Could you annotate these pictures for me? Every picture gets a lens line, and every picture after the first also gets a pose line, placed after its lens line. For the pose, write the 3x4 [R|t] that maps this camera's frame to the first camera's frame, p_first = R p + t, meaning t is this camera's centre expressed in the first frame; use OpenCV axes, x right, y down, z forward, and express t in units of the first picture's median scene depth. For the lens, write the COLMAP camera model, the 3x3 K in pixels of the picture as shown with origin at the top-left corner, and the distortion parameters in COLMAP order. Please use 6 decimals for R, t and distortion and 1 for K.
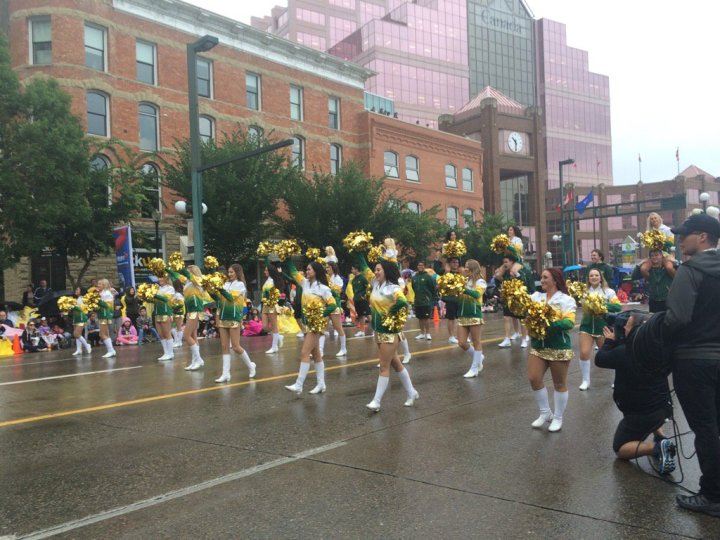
lens RADIAL K [[614.1, 0, 360.9], [0, 614.1, 275.7], [0, 0, 1]] dist [0.081314, -0.104744]
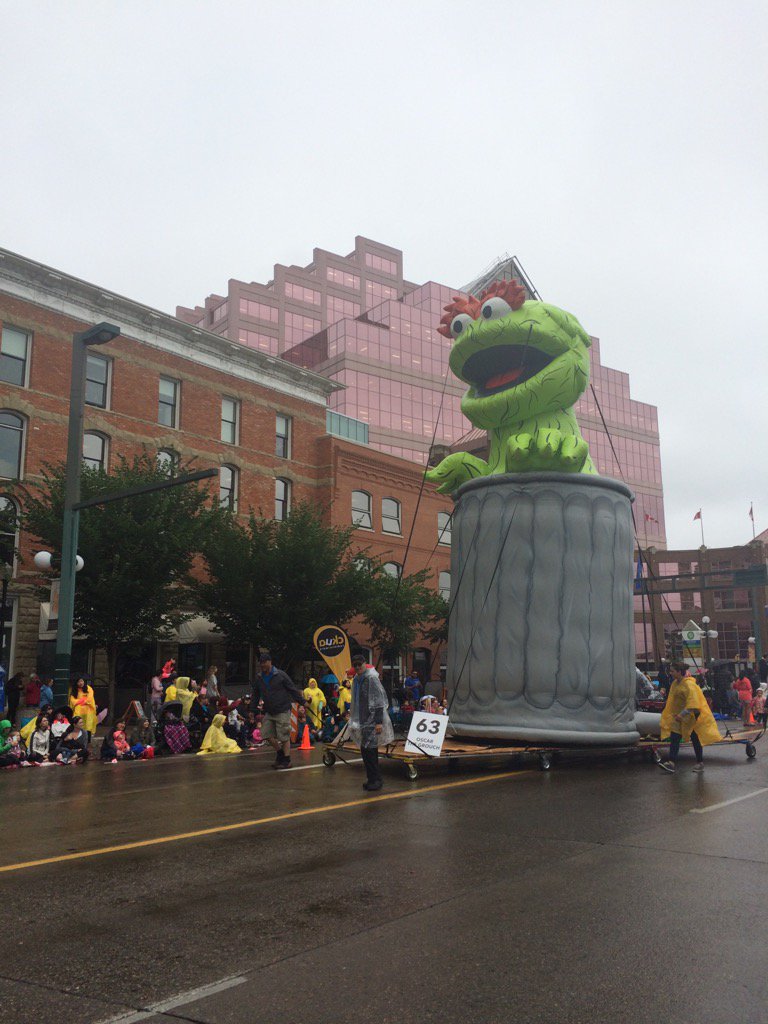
lens RADIAL K [[873.4, 0, 379.4], [0, 873.4, 512.7], [0, 0, 1]] dist [0.081314, -0.104744]
pose [[0.997245, 0.034494, 0.065668, 0.003688], [-0.022549, 0.984374, -0.174639, -0.001825], [-0.070665, 0.172677, 0.982440, 0.012085]]
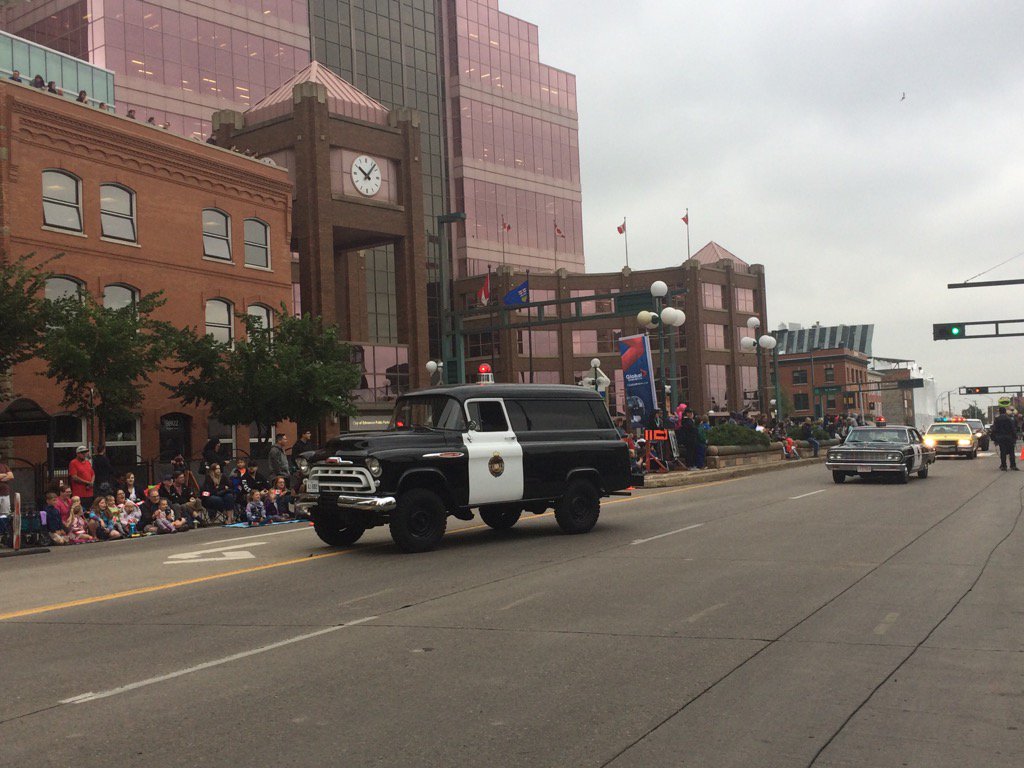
lens RADIAL K [[1189.5, 0, 513.8], [0, 1189.5, 384.8], [0, 0, 1]] dist [0.072414, 0.000000]
pose [[0.956937, 0.003576, 0.290272, 0.105173], [0.010172, 0.998897, -0.045839, -0.001490], [-0.290116, 0.046818, 0.955846, 0.062692]]
